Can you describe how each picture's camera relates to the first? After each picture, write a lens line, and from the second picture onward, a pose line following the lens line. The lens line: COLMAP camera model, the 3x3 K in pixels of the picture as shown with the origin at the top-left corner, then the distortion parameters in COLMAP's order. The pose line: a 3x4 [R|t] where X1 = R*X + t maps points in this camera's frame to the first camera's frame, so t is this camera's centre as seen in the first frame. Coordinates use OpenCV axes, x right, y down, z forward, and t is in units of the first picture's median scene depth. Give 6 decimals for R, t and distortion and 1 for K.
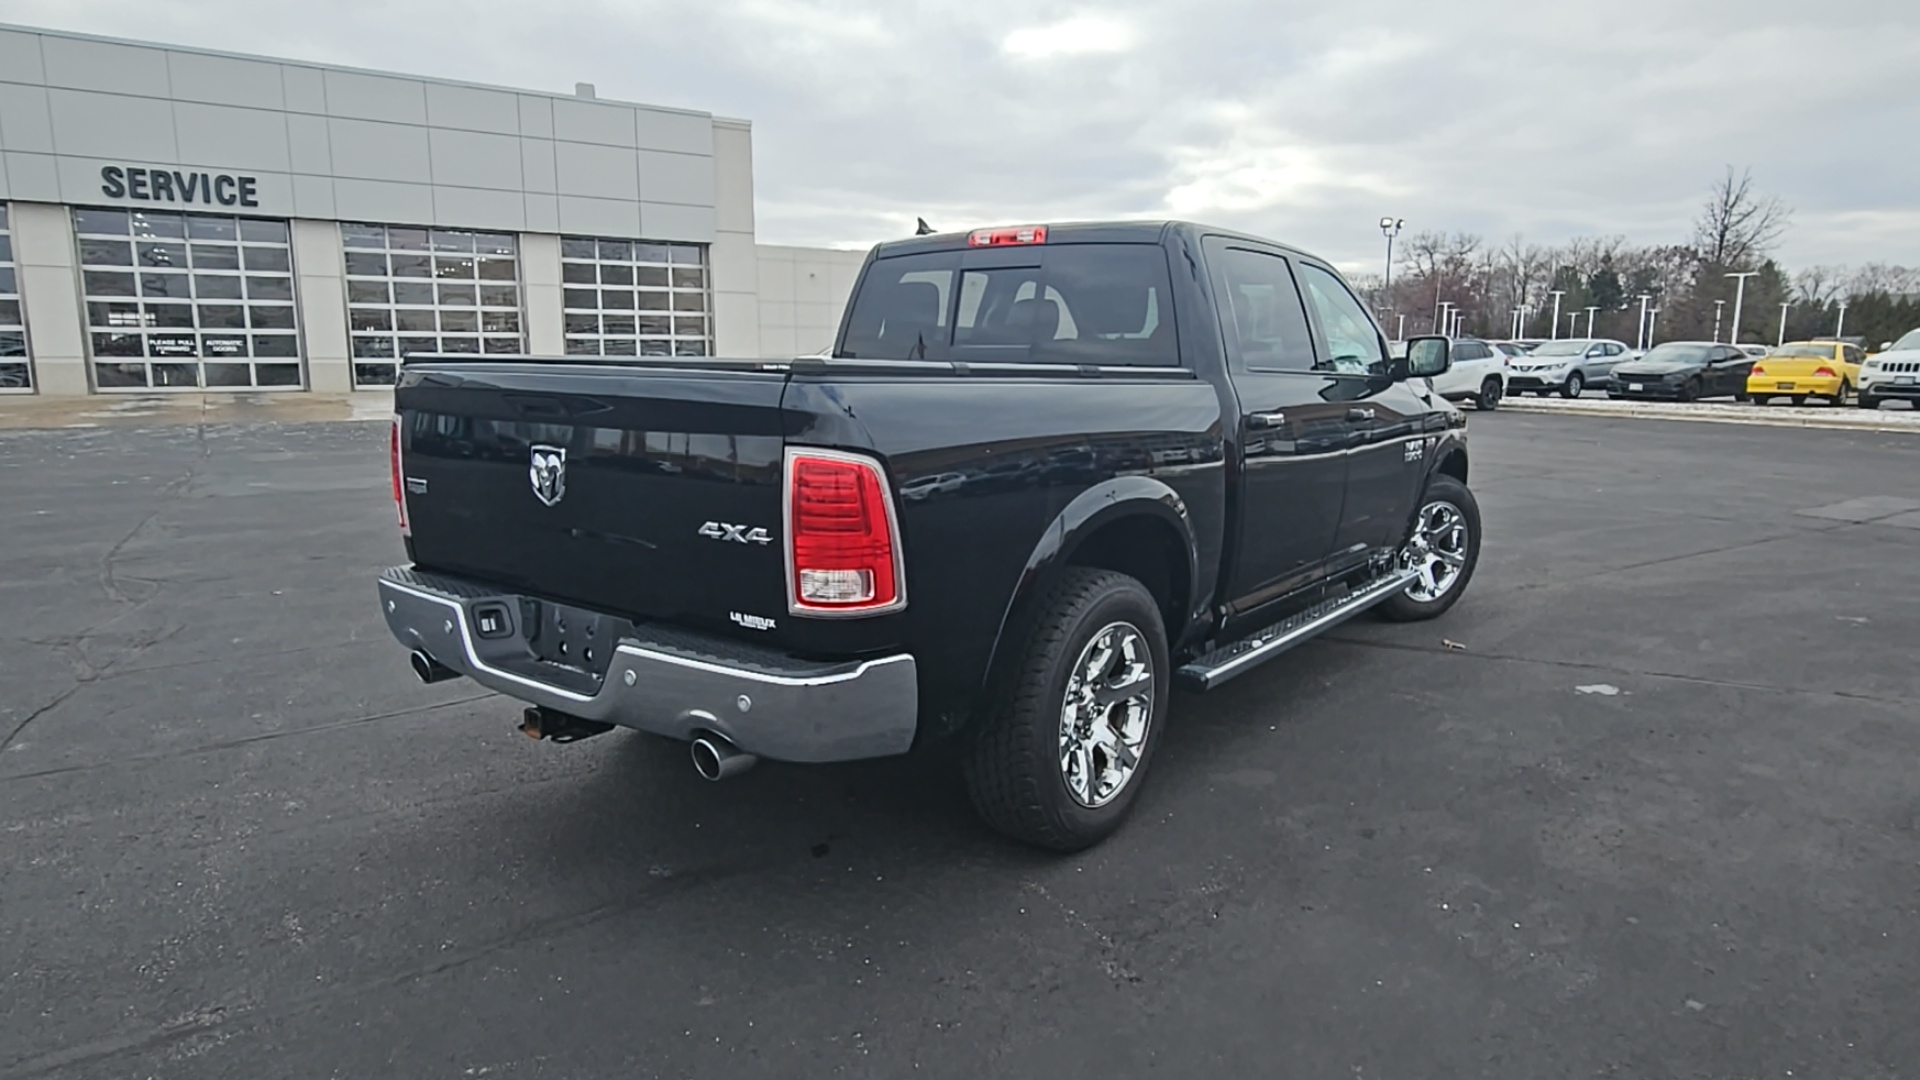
lens RADIAL K [[1146.3, 0, 960.0], [0, 1146.3, 540.0], [0, 0, 1]] dist [0.012600, 0.001355]
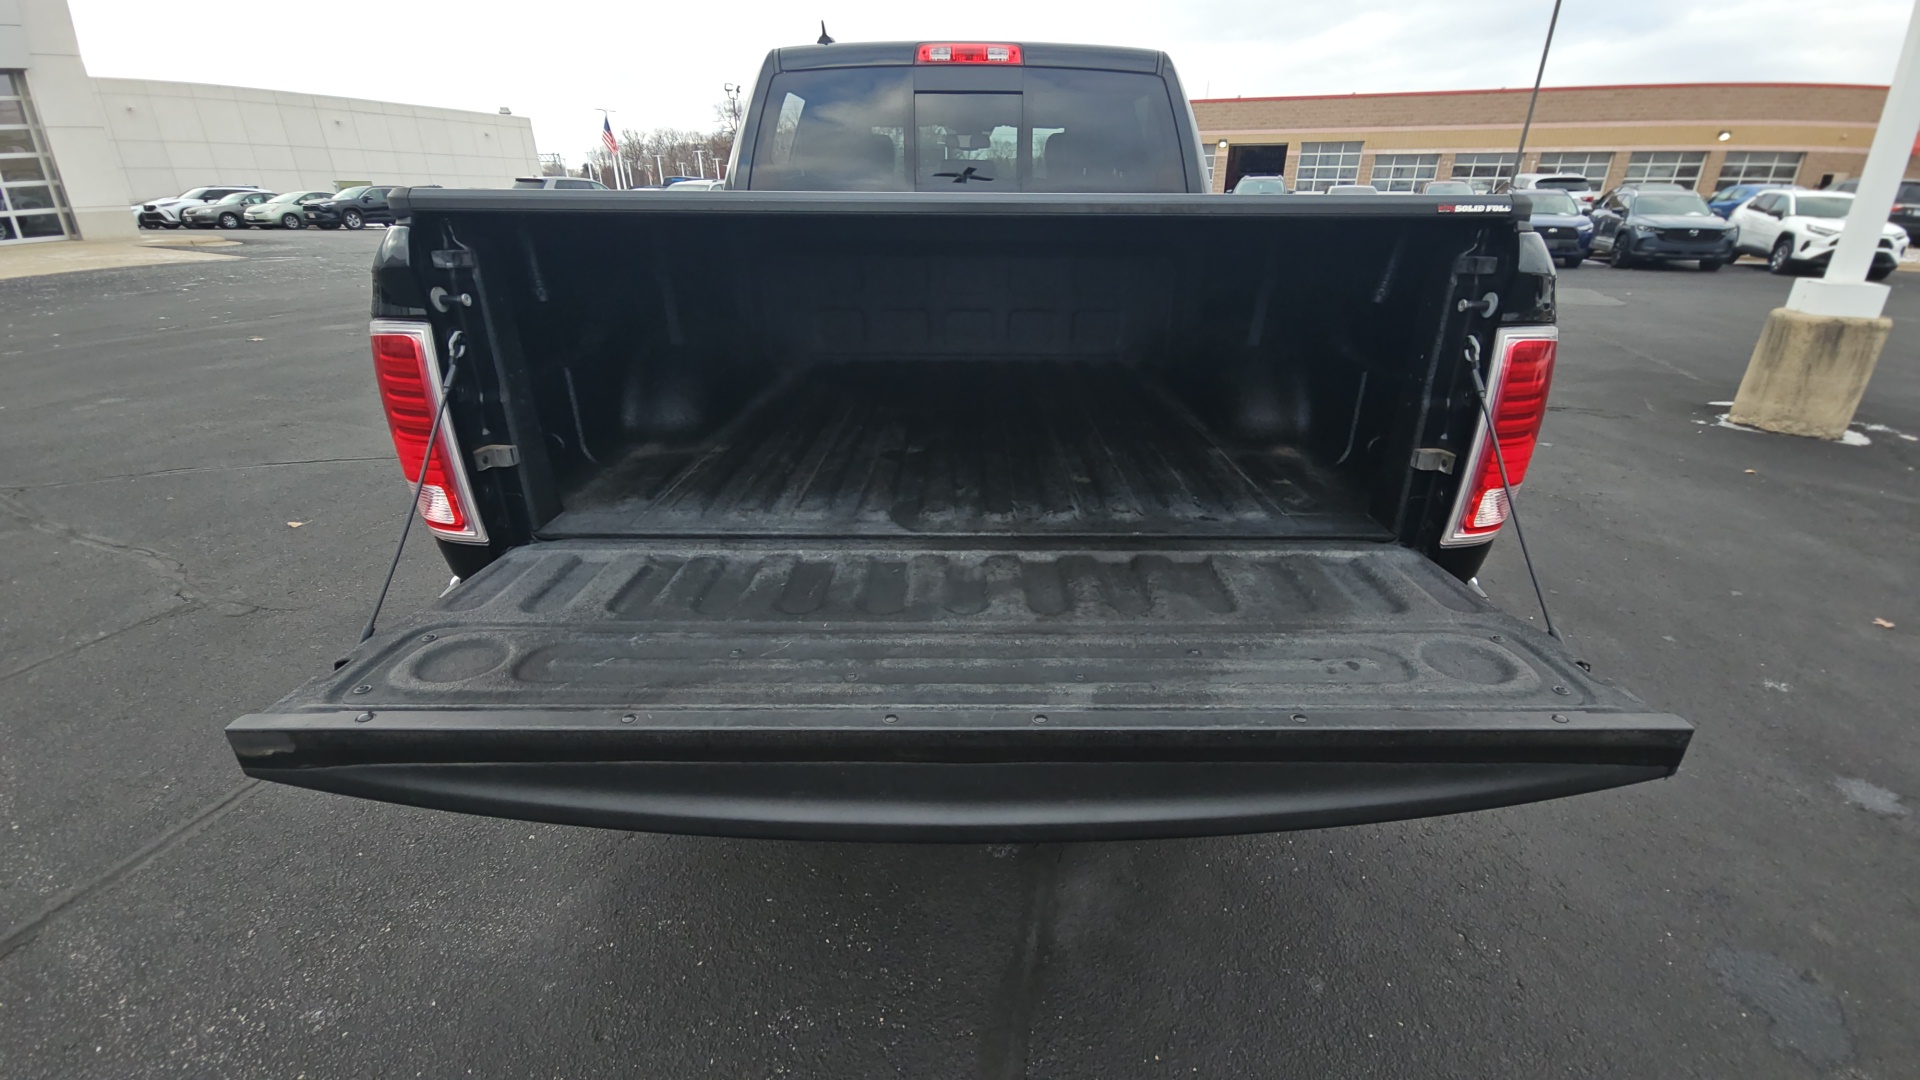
lens RADIAL K [[793.9, 0, 983.8], [0, 793.9, 549.8], [0, 0, 1]] dist [0.001484, 0.000458]
pose [[0.792358, -0.251385, 0.555855, -0.469242], [0.101204, 0.952693, 0.286591, -0.081527], [-0.601604, -0.170828, 0.780315, 0.510446]]
